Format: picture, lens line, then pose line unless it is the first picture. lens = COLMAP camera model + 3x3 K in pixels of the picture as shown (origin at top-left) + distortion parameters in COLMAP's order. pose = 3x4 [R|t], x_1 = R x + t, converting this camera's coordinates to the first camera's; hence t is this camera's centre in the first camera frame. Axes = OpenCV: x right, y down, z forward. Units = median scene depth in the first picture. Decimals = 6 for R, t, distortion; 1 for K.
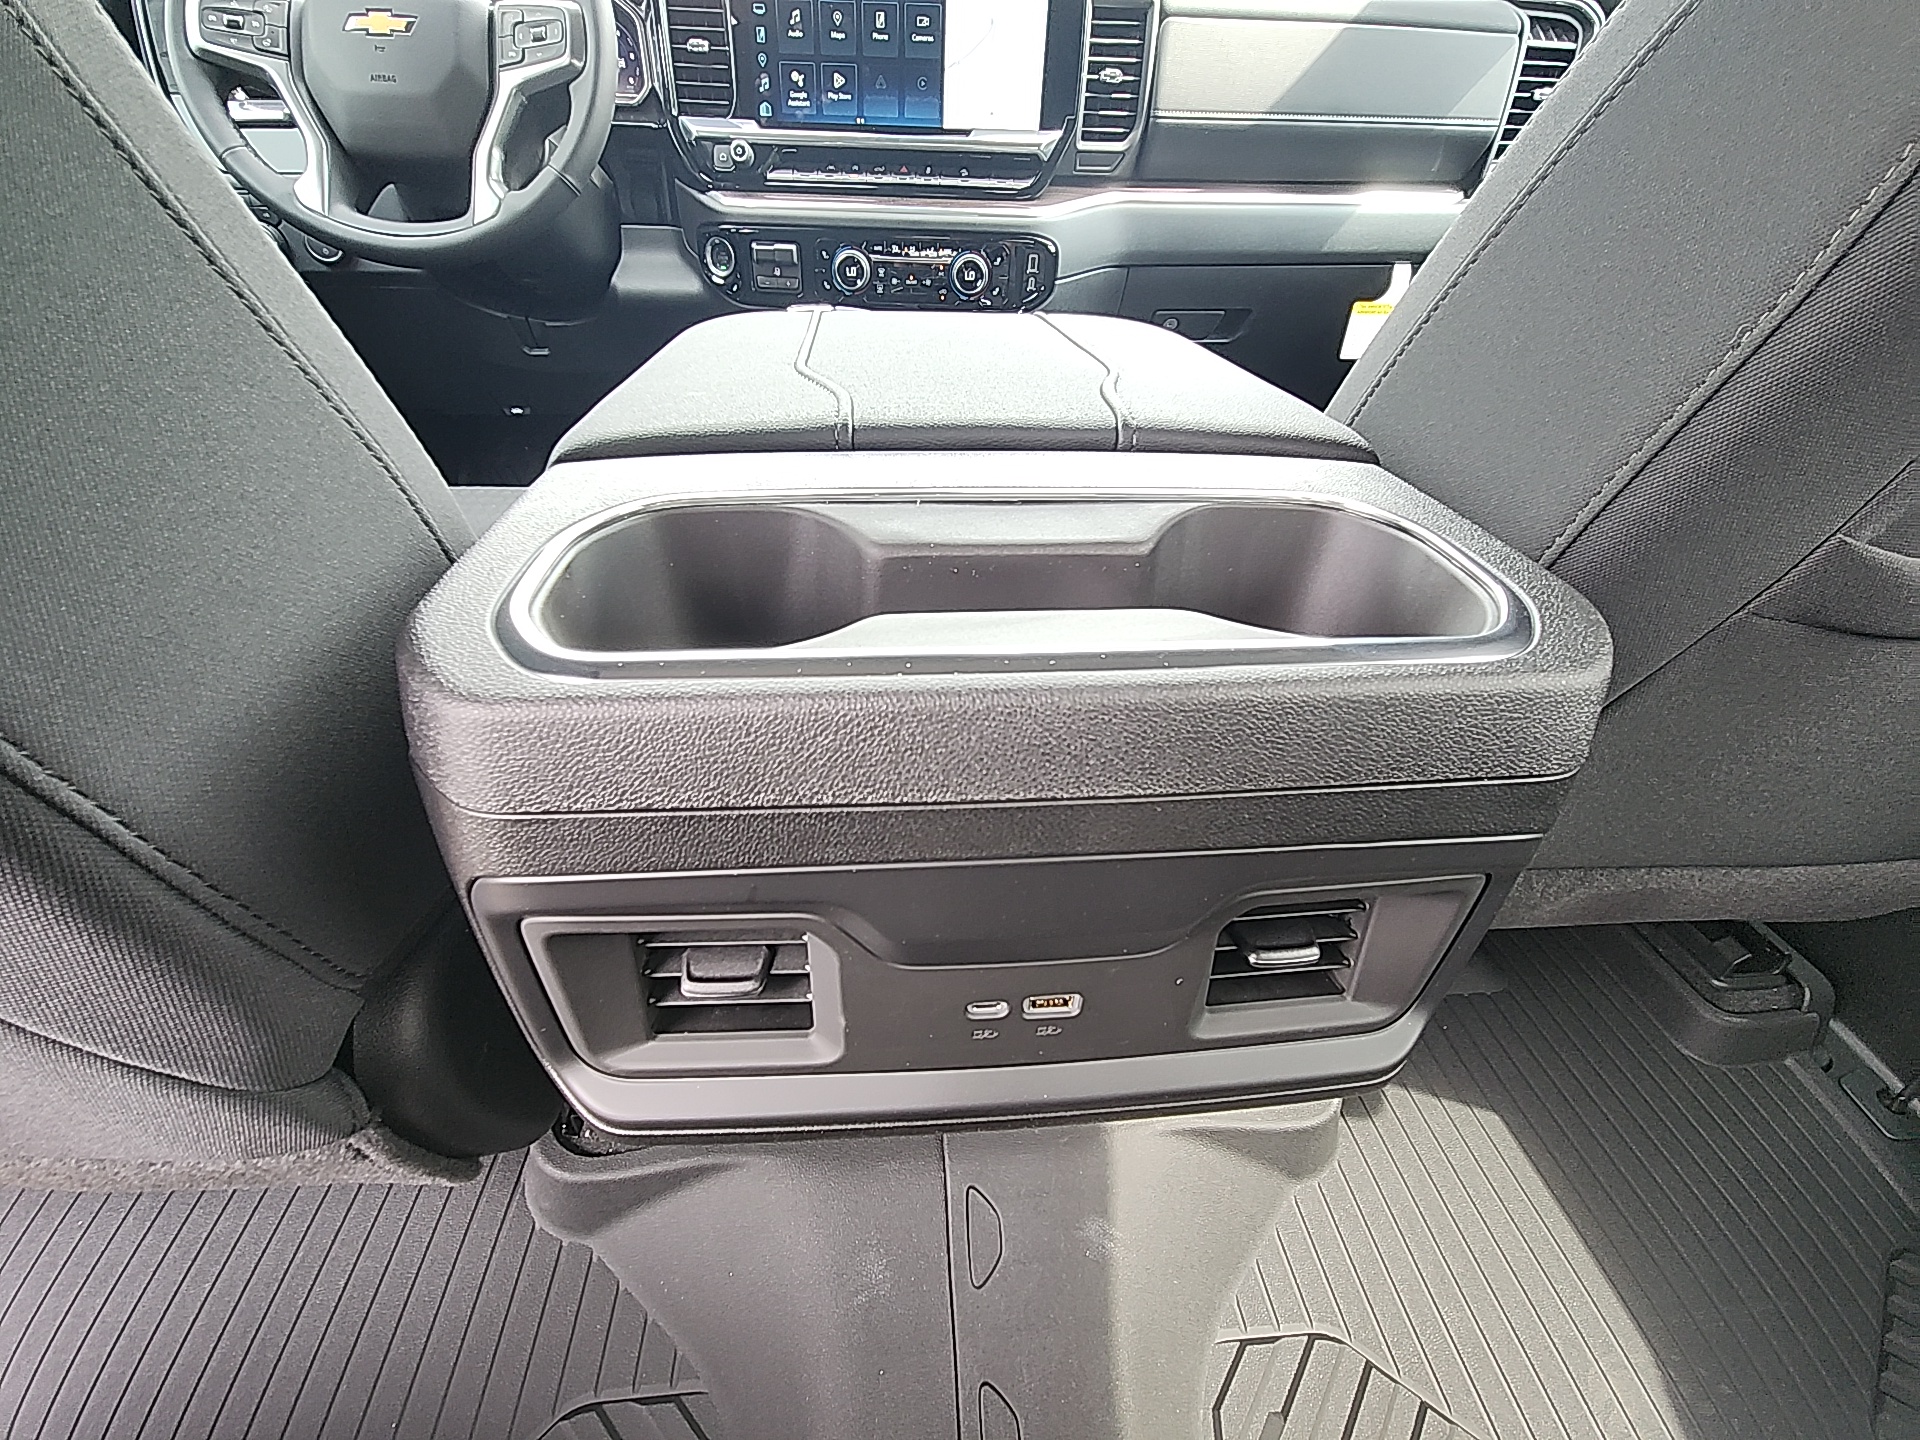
lens RADIAL K [[779.7, 0, 951.6], [0, 779.7, 720.7], [0, 0, 1]] dist [0.008236, -0.005948]
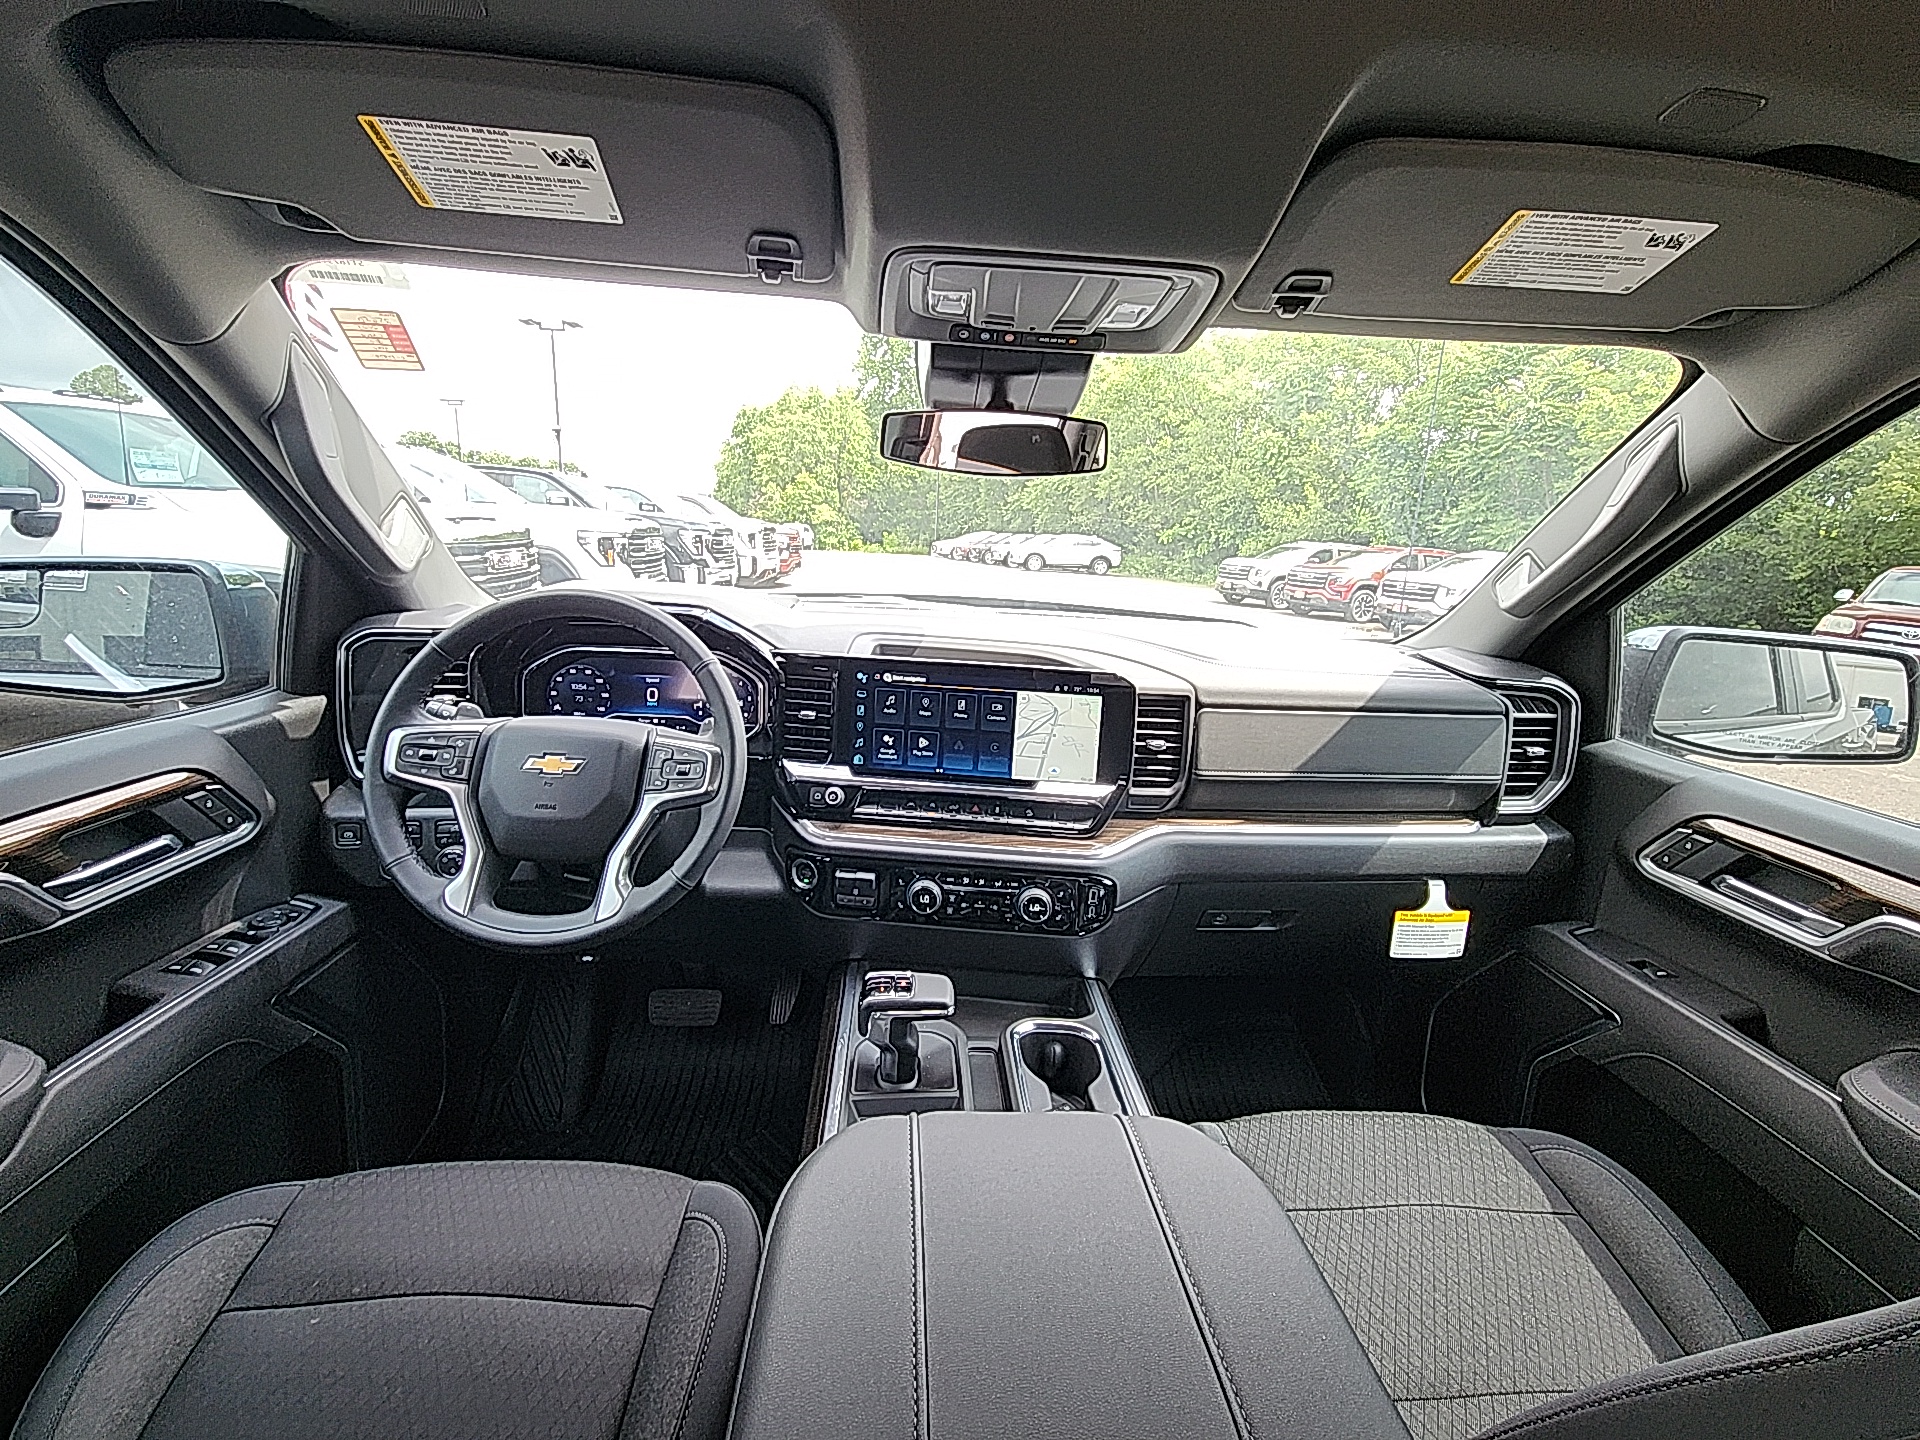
lens RADIAL K [[779.7, 0, 946.7], [0, 779.7, 695.8], [0, 0, 1]] dist [0.008236, -0.005948]
pose [[0.999162, 0.028083, -0.029768, -0.074601], [-0.037563, 0.918024, -0.394741, -0.412083], [0.016242, 0.395528, 0.918310, -0.099627]]
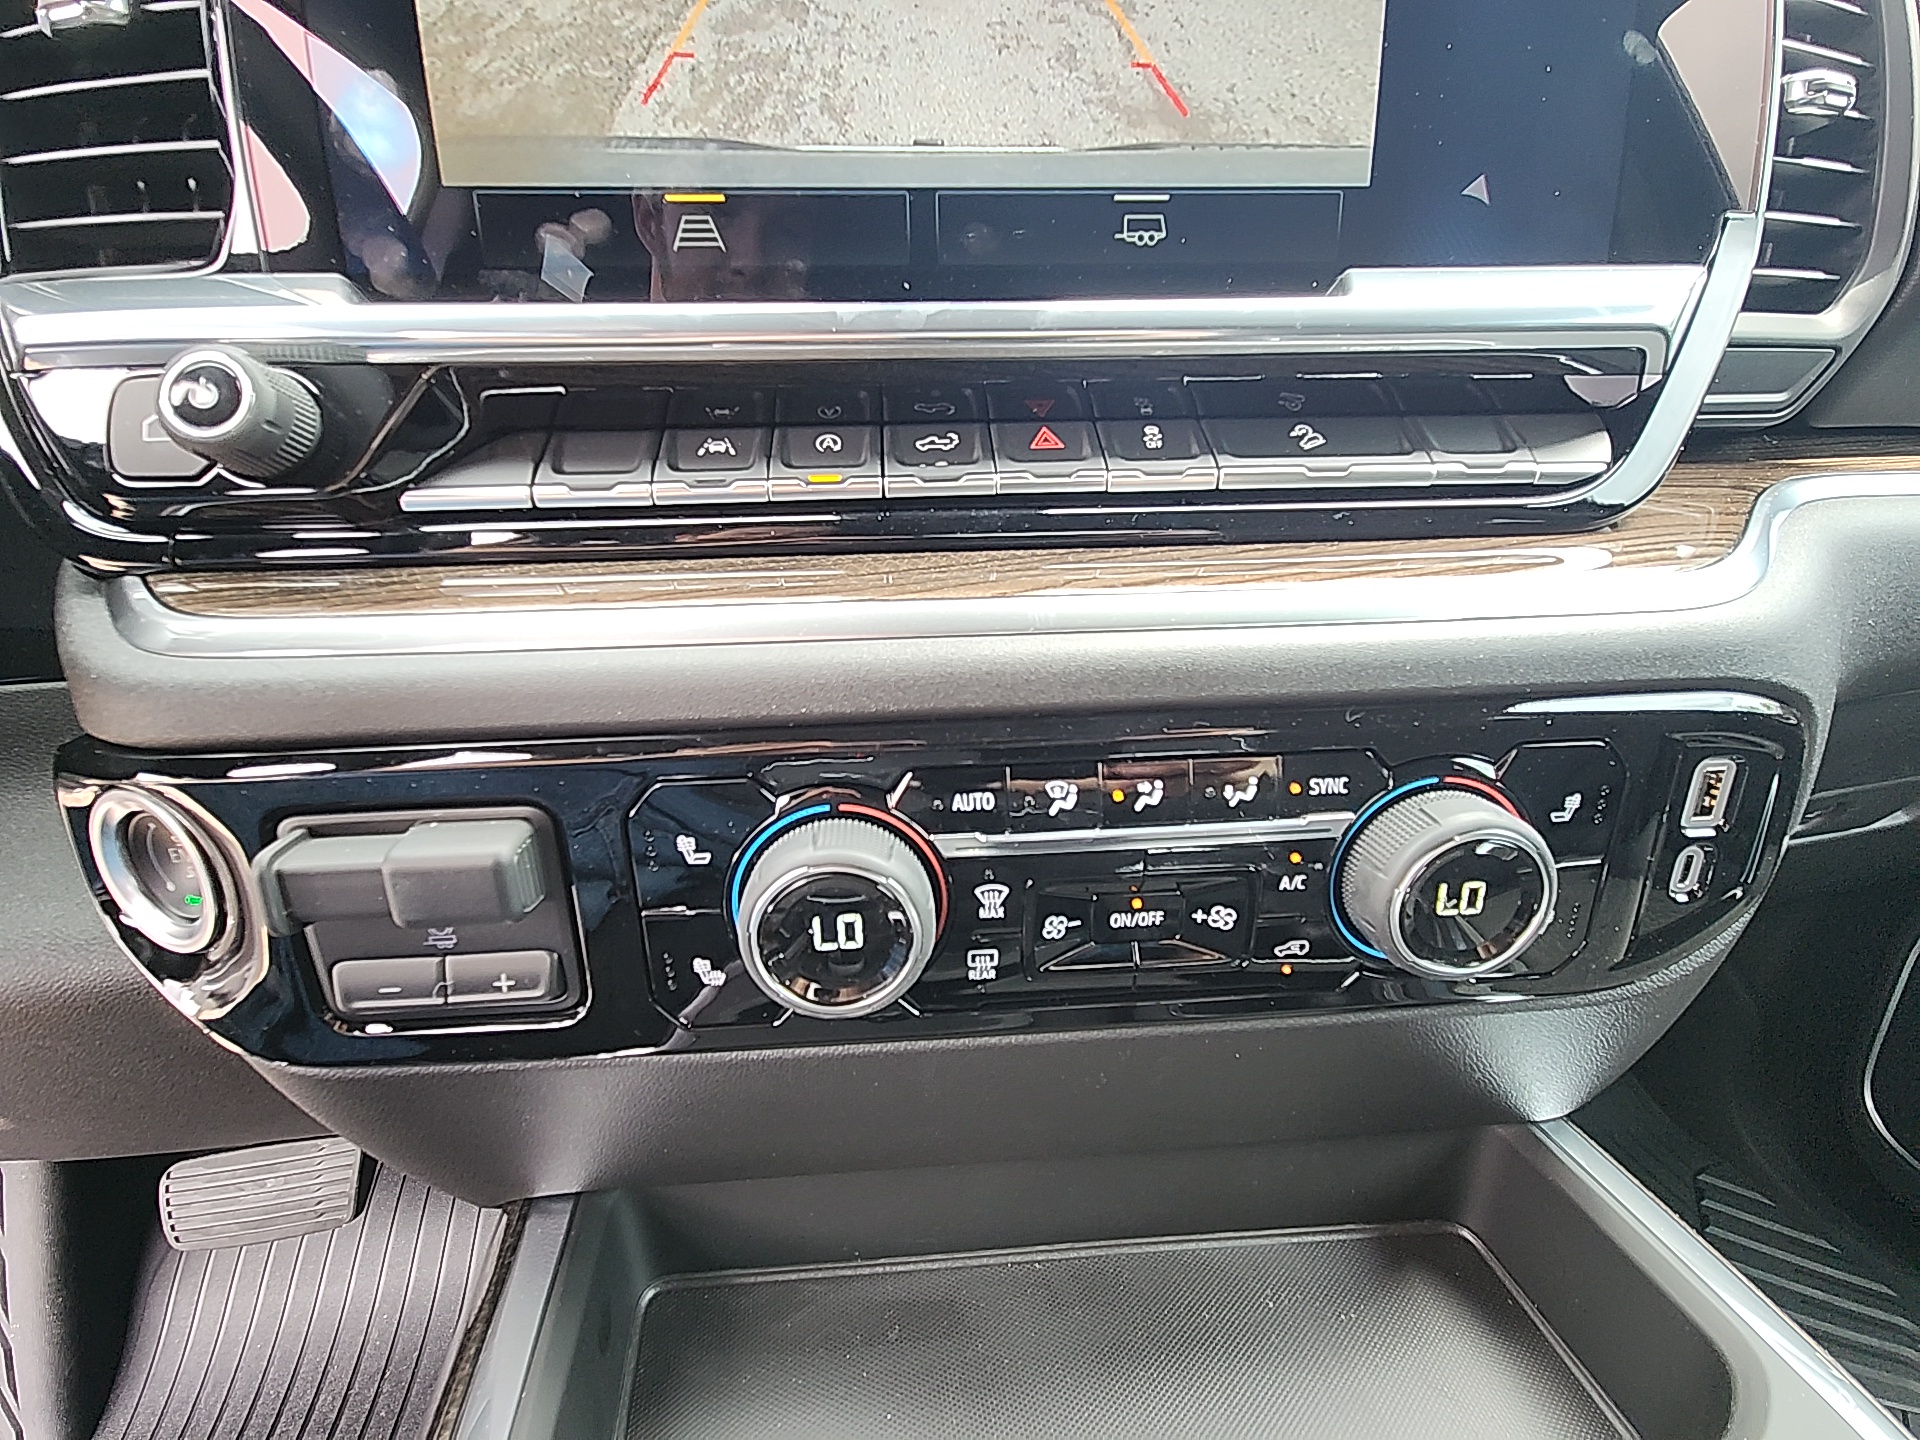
lens RADIAL K [[779.7, 0, 952.7], [0, 779.7, 712.1], [0, 0, 1]] dist [0.008236, -0.005948]
pose [[0.992730, -0.077246, 0.092303, -0.115487], [0.100093, 0.955734, -0.276683, -0.575976], [-0.066845, 0.283910, 0.956518, 0.817505]]
